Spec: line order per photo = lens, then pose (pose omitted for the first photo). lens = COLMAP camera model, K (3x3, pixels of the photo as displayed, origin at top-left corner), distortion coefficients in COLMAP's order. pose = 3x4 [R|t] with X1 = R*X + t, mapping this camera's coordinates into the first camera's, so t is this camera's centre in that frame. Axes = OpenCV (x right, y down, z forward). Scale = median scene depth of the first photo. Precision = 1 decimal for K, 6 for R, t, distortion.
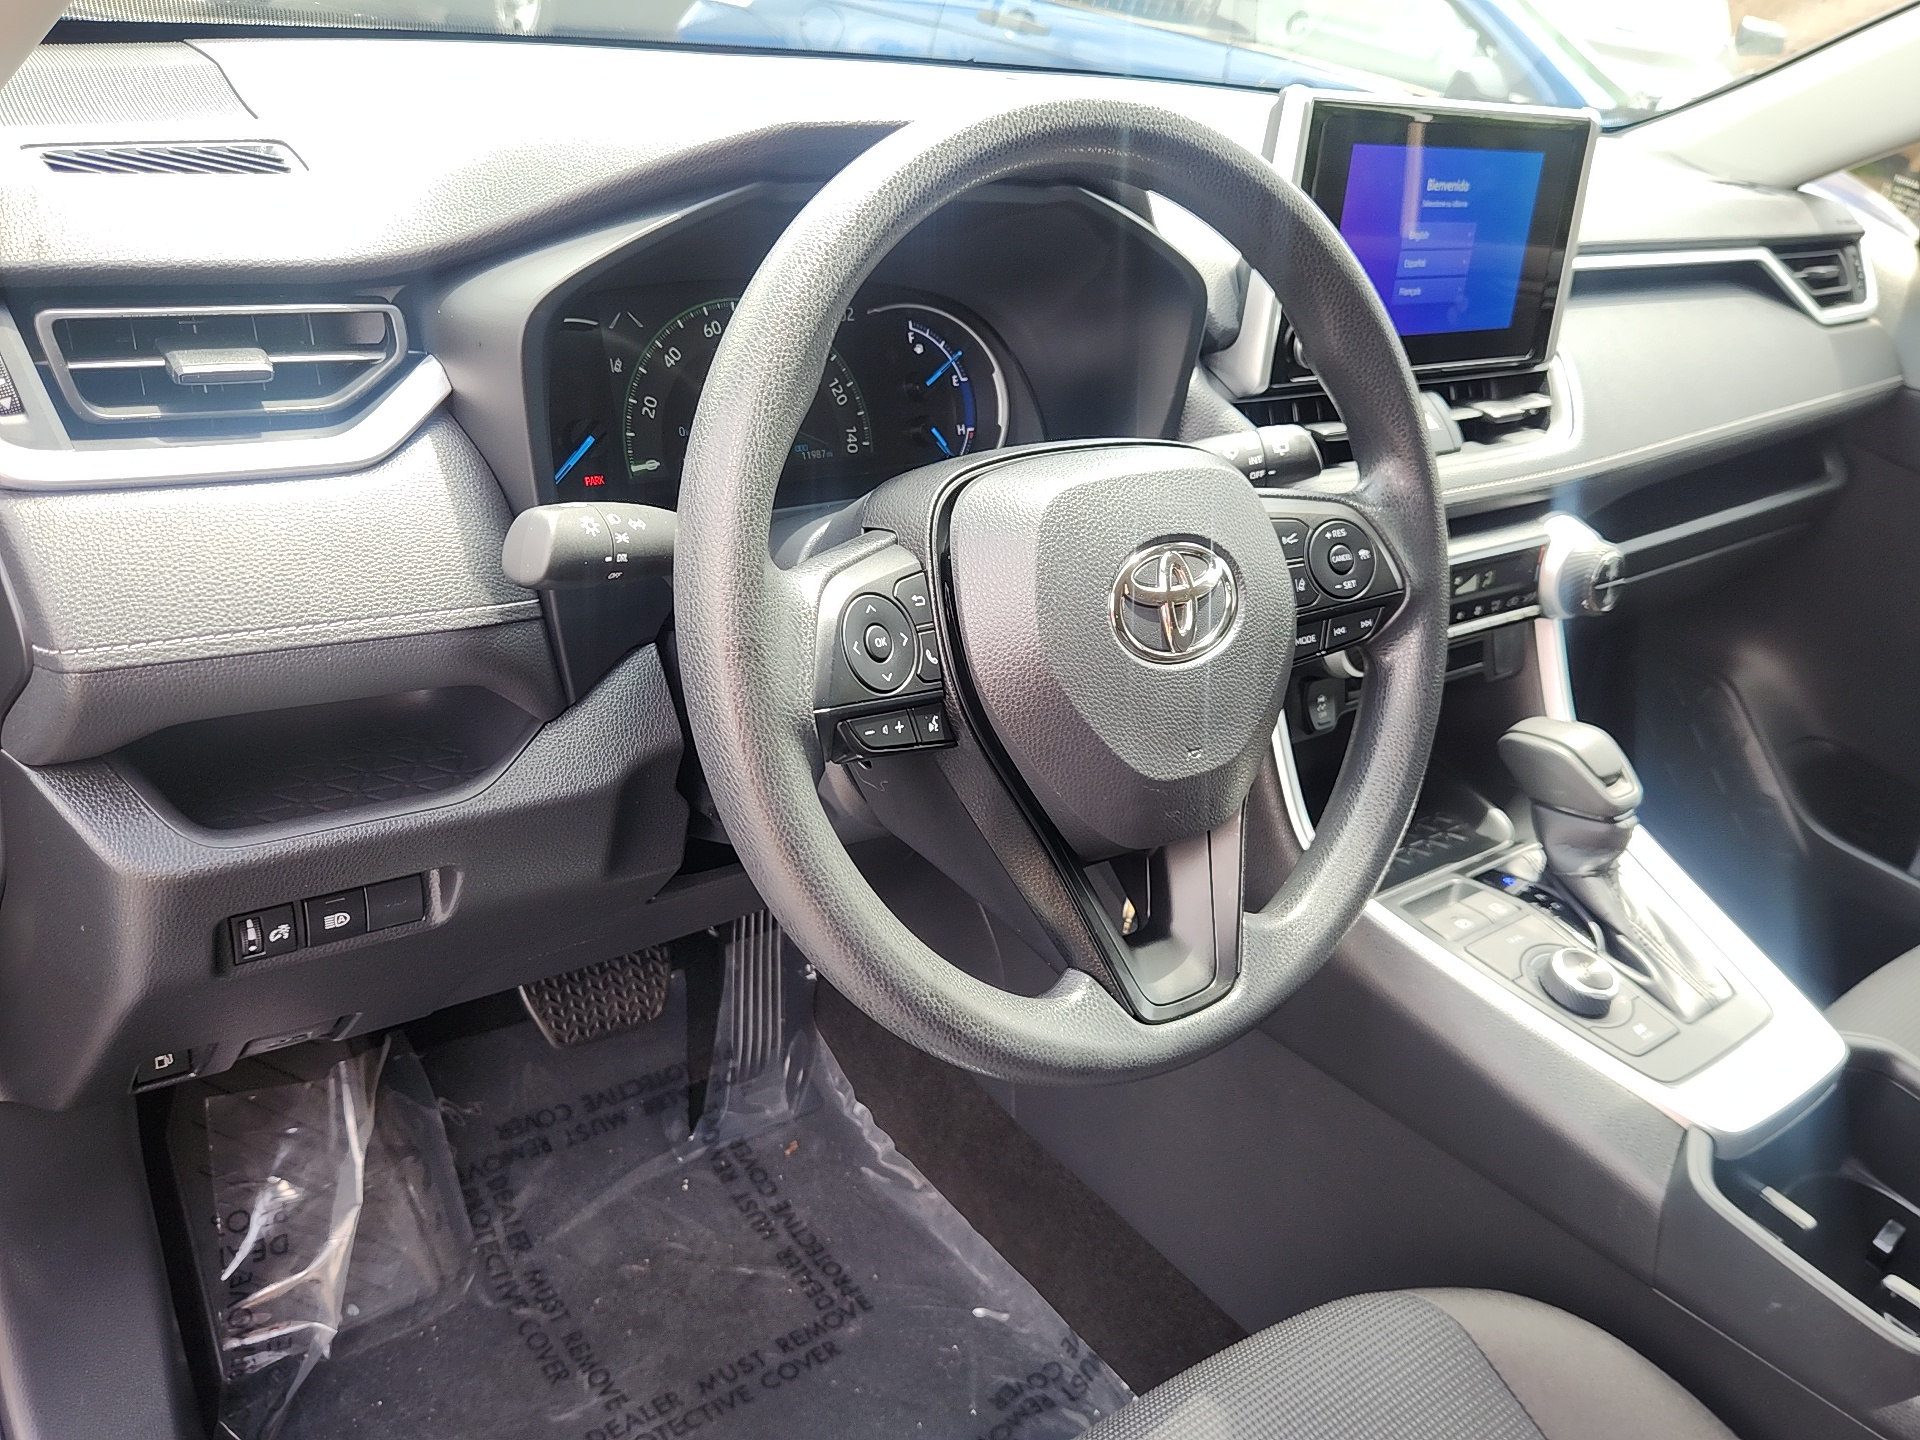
lens RADIAL K [[1521.5, 0, 960.0], [0, 1521.5, 720.0], [0, 0, 1]] dist [0.050940, -0.050109]
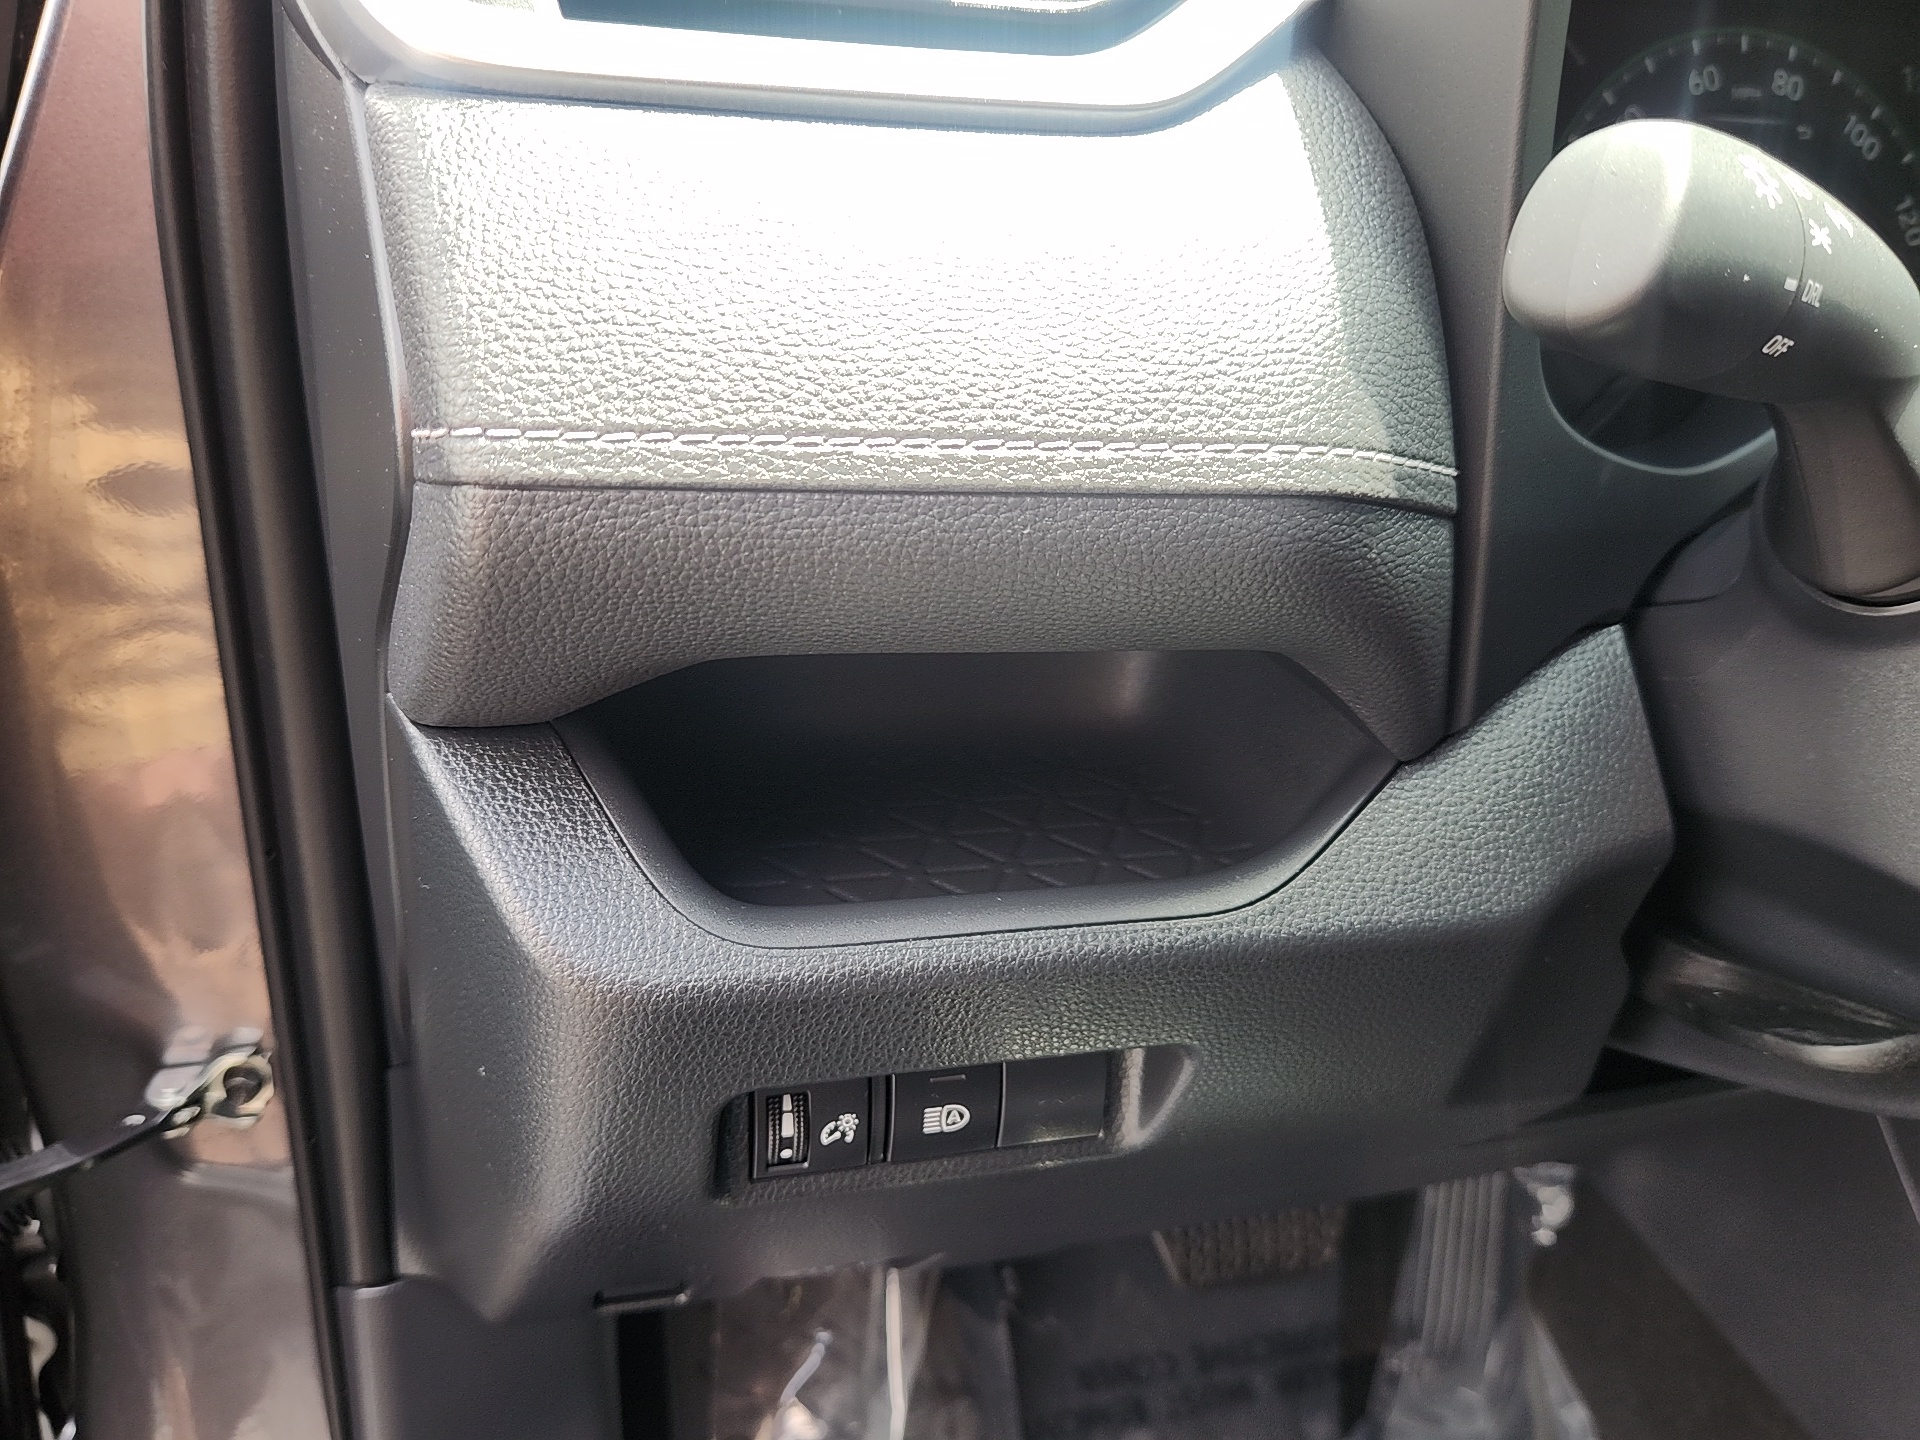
lens RADIAL K [[1521.5, 0, 960.0], [0, 1521.5, 720.0], [0, 0, 1]] dist [0.050940, -0.050109]
pose [[0.933317, 0.084455, -0.348980, -0.247094], [-0.114120, 0.991319, -0.065299, 0.035946], [0.340435, 0.100770, 0.934852, 0.541411]]
